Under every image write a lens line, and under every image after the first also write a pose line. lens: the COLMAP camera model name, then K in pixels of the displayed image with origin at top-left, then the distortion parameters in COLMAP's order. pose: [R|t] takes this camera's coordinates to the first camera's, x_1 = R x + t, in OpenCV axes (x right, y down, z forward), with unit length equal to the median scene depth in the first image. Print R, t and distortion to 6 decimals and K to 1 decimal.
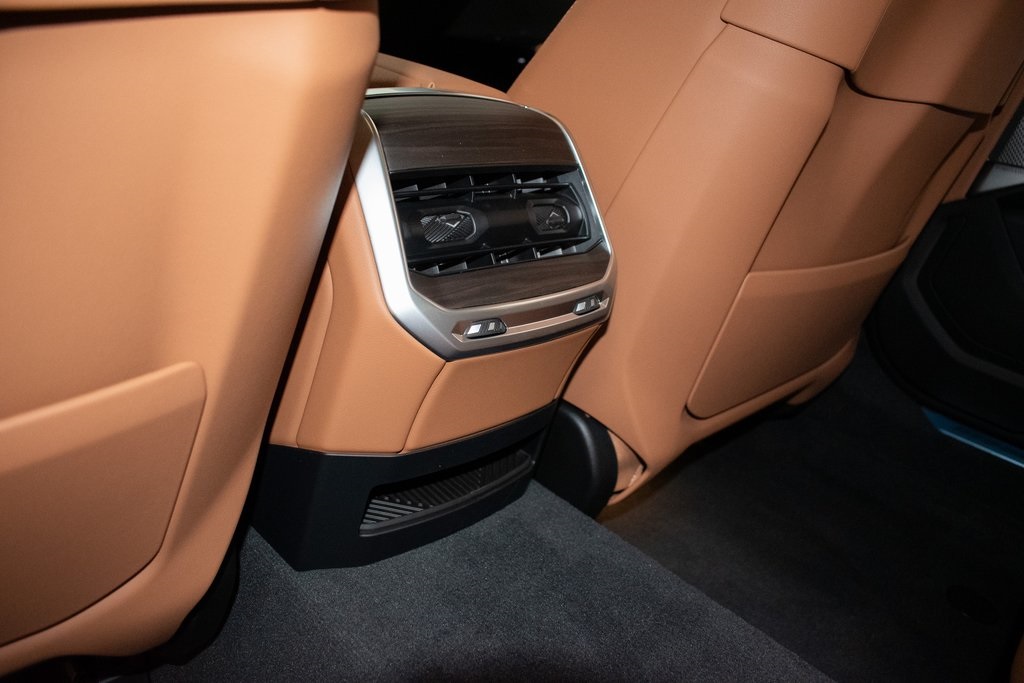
lens RADIAL K [[738.8, 0, 512.0], [0, 738.8, 341.5], [0, 0, 1]] dist [-0.098800, 0.003068]
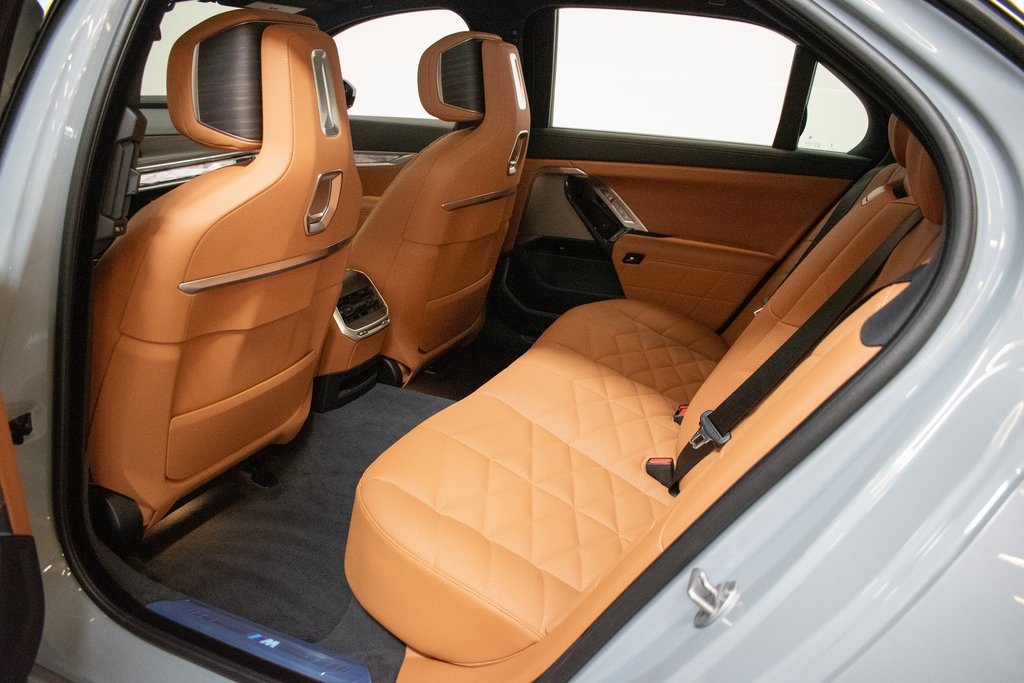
lens RADIAL K [[738.8, 0, 512.0], [0, 738.8, 341.5], [0, 0, 1]] dist [-0.098800, 0.003068]
pose [[0.915006, -0.217257, 0.339947, -0.498211], [0.220576, 0.974928, 0.029361, 0.064918], [-0.337803, 0.048119, 0.939986, -2.257475]]
